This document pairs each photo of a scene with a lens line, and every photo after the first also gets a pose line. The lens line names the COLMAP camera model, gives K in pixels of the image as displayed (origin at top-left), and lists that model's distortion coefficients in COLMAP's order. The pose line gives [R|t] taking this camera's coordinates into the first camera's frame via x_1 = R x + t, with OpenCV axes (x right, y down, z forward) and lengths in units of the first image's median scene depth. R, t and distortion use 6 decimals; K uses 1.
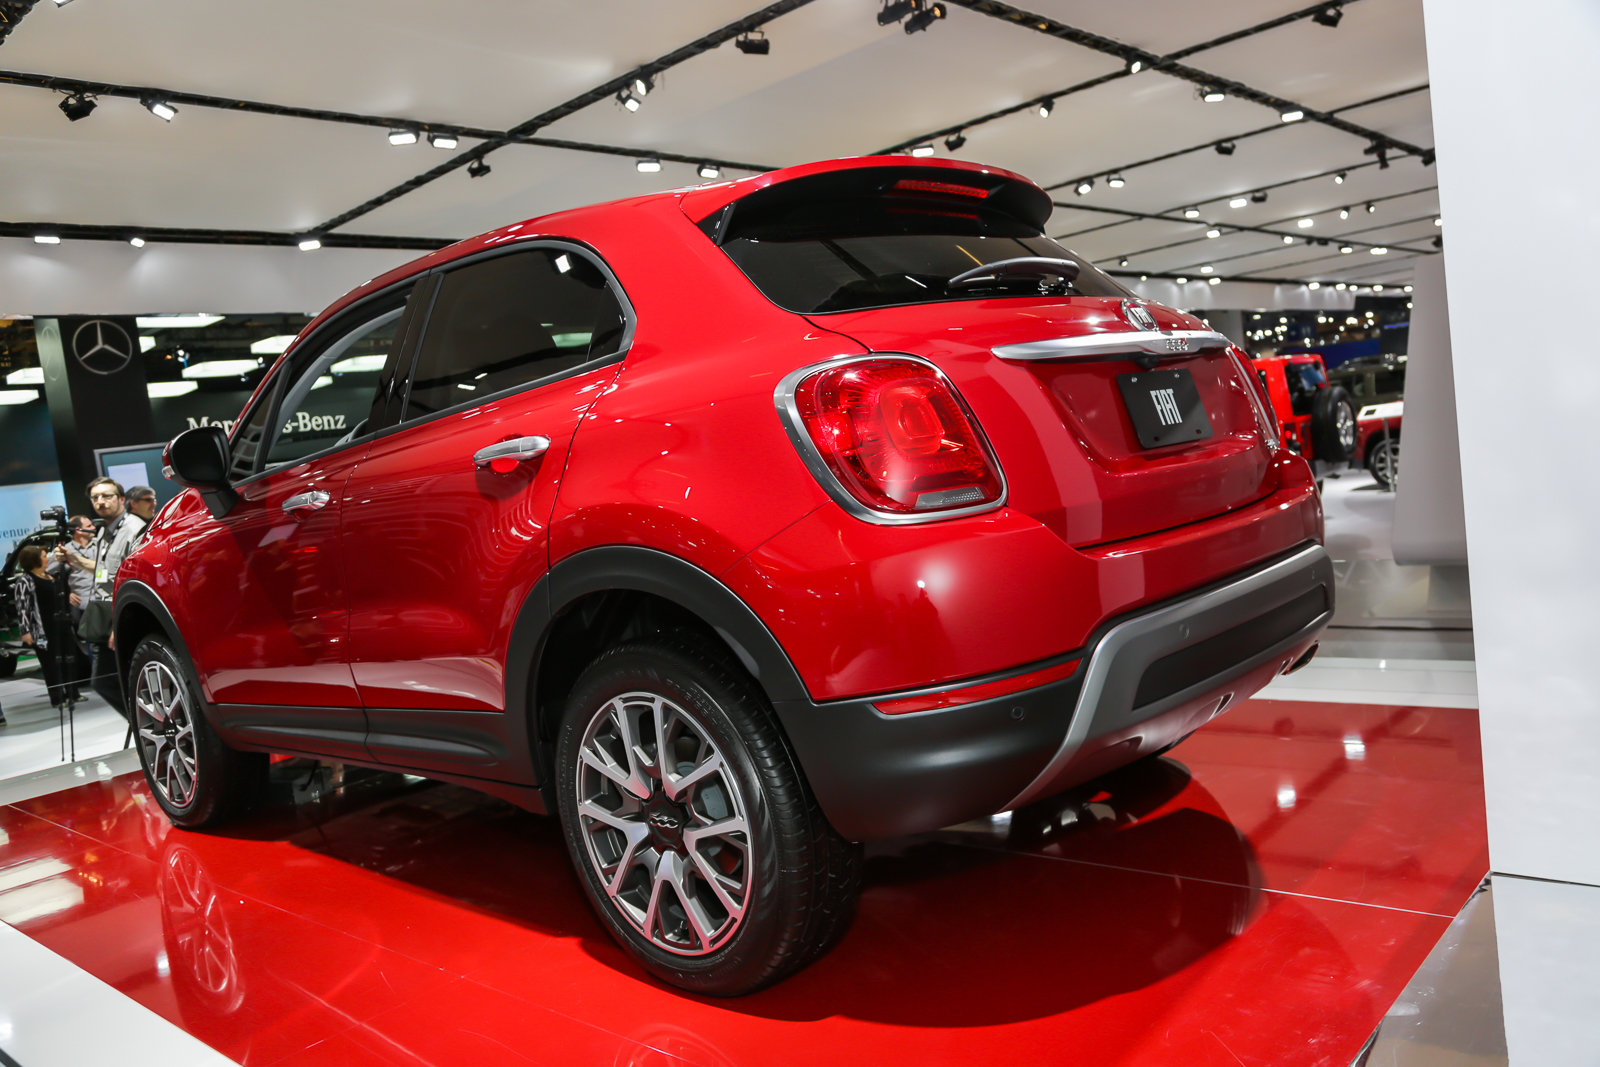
lens RADIAL K [[1229.2, 0, 800.0], [0, 1229.2, 533.5], [0, 0, 1]] dist [-0.008023, 0.003513]
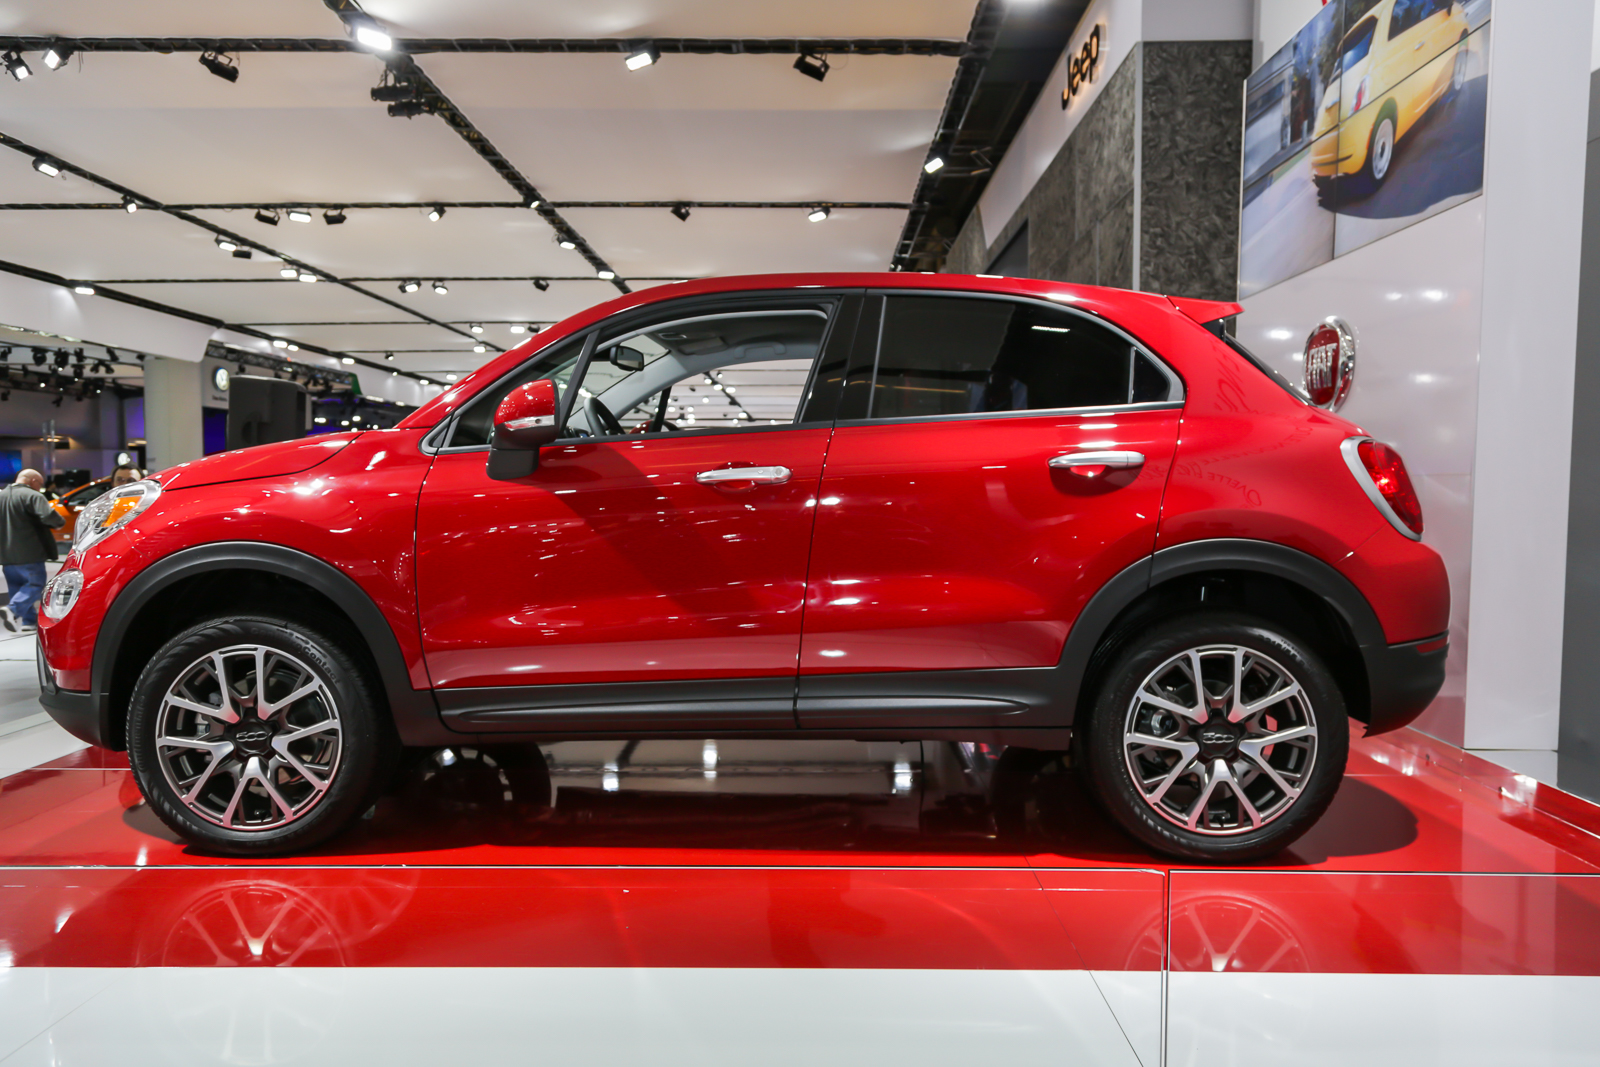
lens RADIAL K [[1068.9, 0, 800.0], [0, 1068.9, 533.5], [0, 0, 1]] dist [0.007083, 0.019999]
pose [[0.741513, 0.093200, 0.664433, -0.219490], [-0.045135, 0.994991, -0.089196, 0.022932], [-0.669418, 0.036151, 0.742006, 0.071094]]
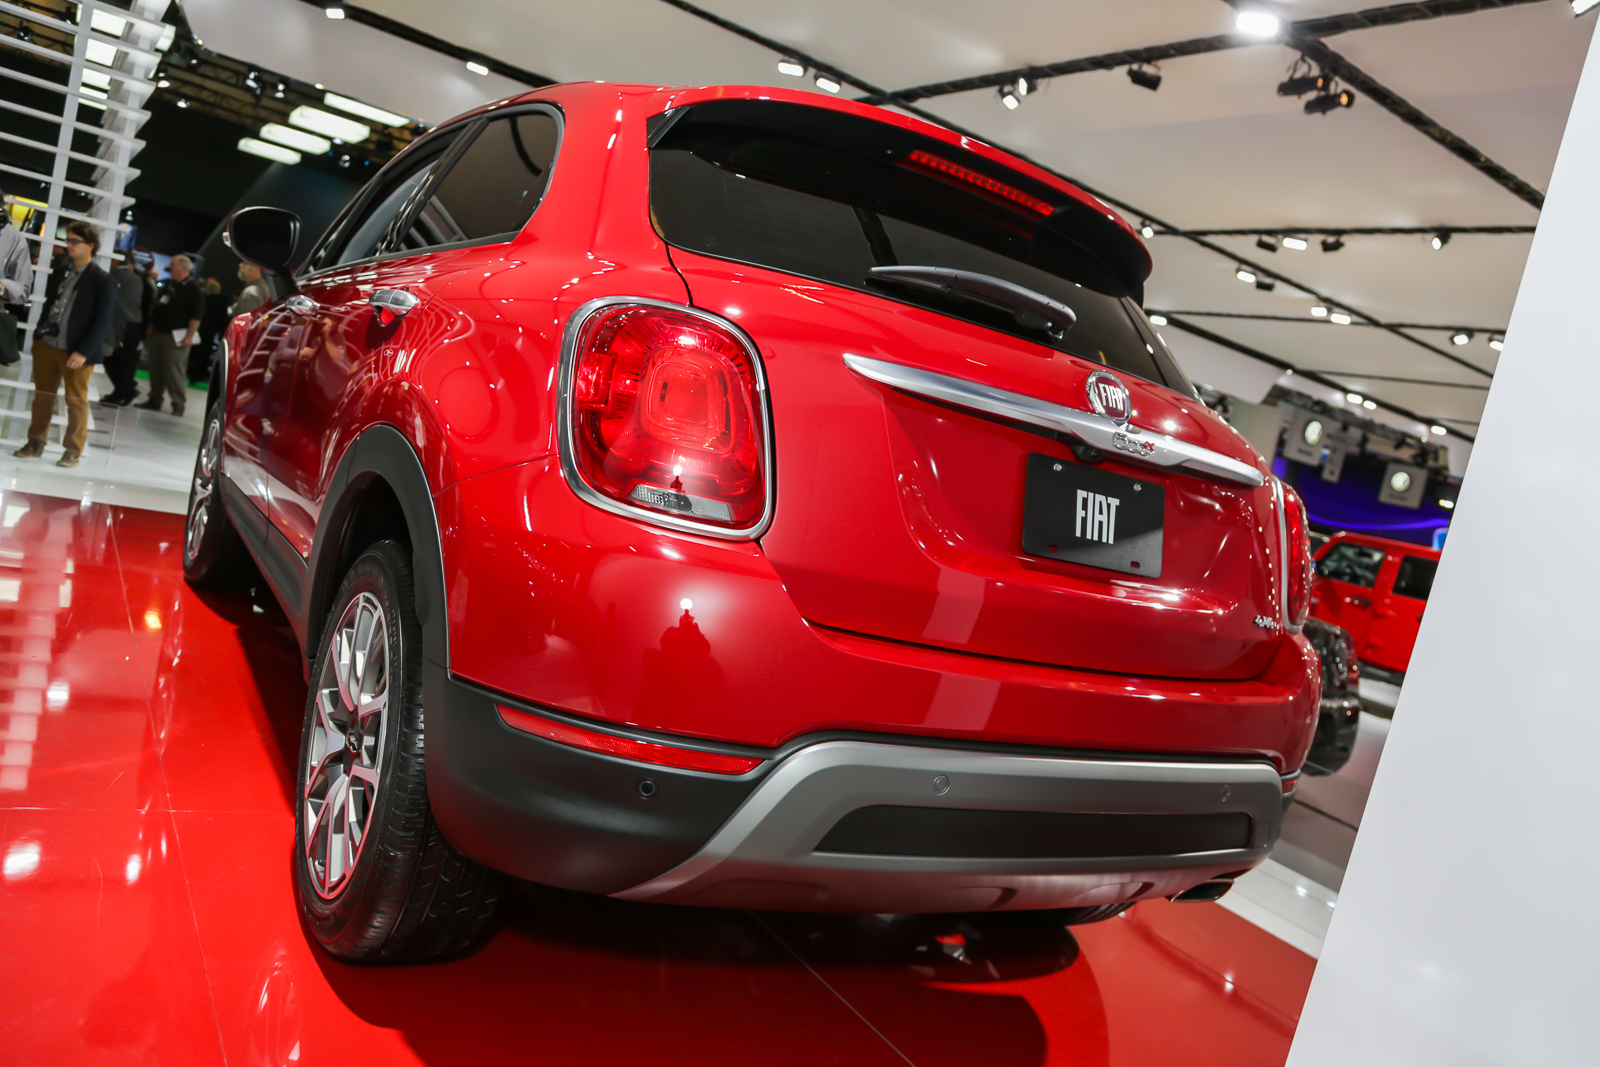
lens RADIAL K [[1192.2, 0, 800.0], [0, 1192.2, 533.5], [0, 0, 1]] dist [-0.021732, 0.009641]
pose [[0.903000, 0.369296, -0.219570, 0.052244], [-0.367515, 0.928648, 0.050463, -0.010962], [0.222539, 0.035127, 0.974291, 0.038985]]
